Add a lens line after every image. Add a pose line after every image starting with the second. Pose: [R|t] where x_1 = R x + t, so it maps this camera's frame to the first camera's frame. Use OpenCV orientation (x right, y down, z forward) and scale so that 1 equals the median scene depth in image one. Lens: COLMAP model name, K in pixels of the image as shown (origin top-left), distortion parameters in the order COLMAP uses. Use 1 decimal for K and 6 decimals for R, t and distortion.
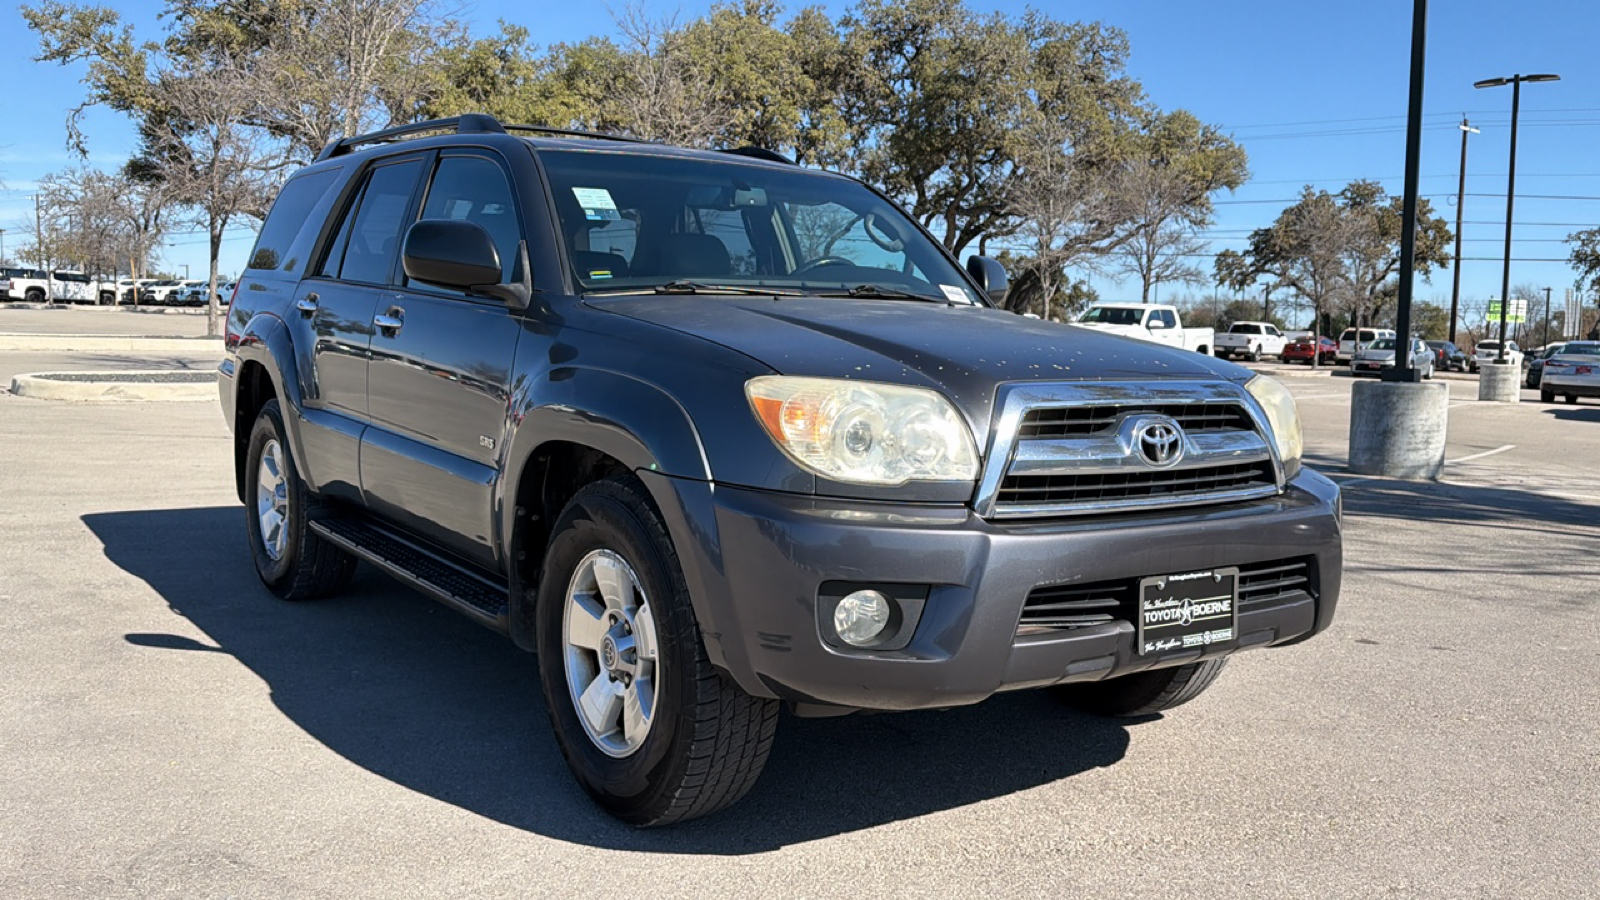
lens RADIAL K [[1355.3, 0, 800.0], [0, 1355.3, 450.0], [0, 0, 1]] dist [0.084657, -0.119176]
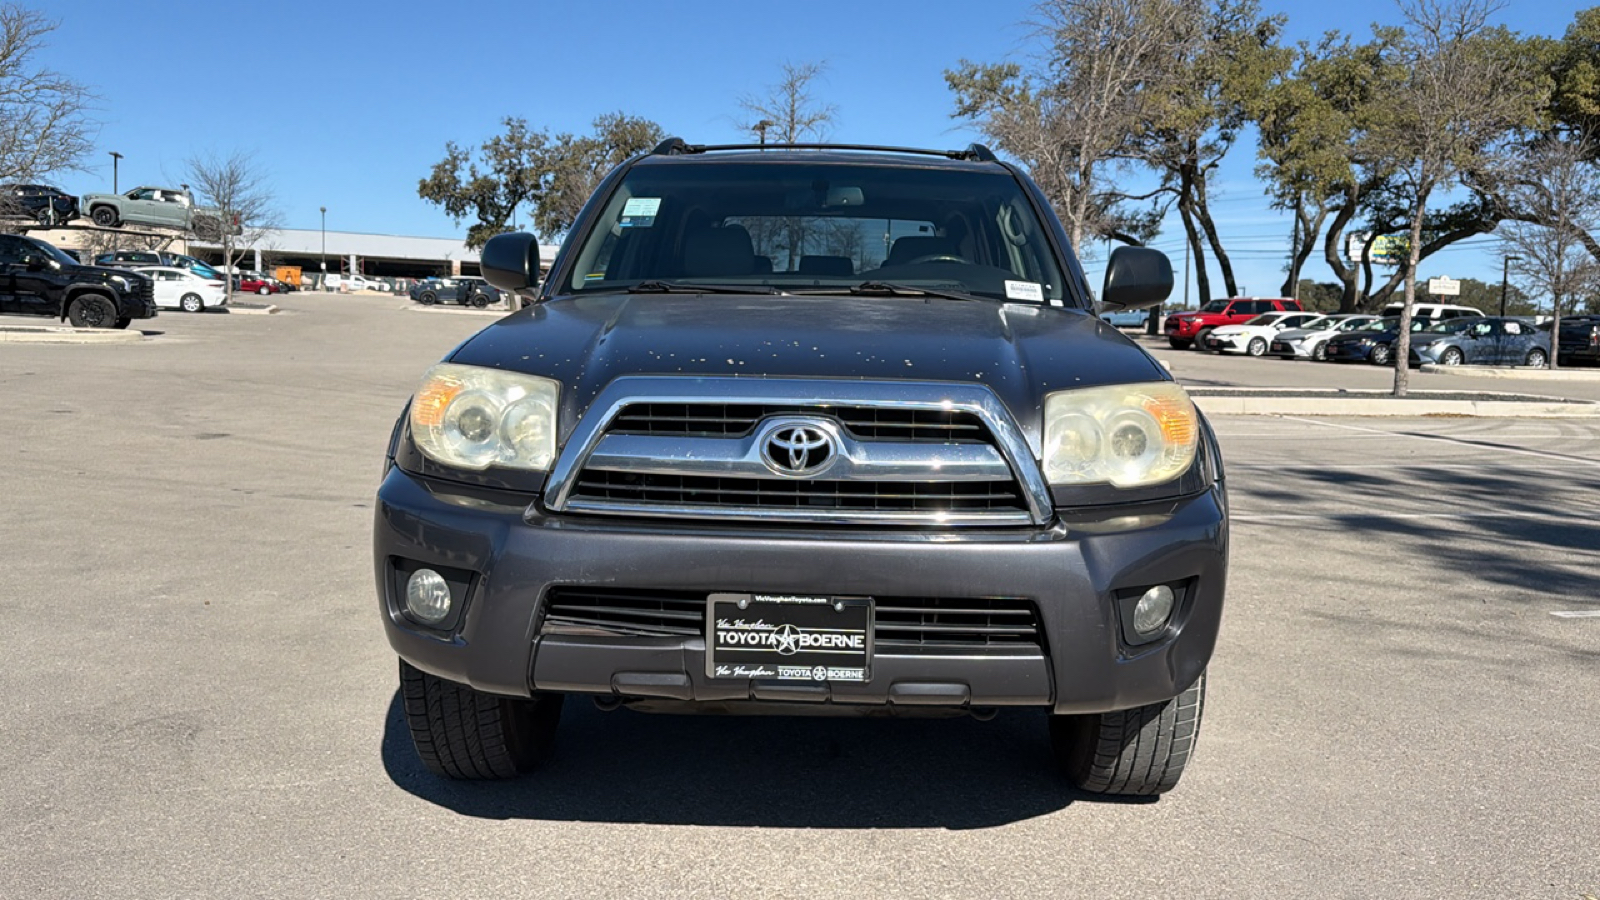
lens RADIAL K [[1355.3, 0, 800.0], [0, 1355.3, 450.0], [0, 0, 1]] dist [0.084657, -0.119176]
pose [[0.805319, 0.052154, -0.590543, 0.785515], [-0.061872, 0.998077, 0.003770, -0.007235], [0.589604, 0.033502, 0.806998, 0.287814]]
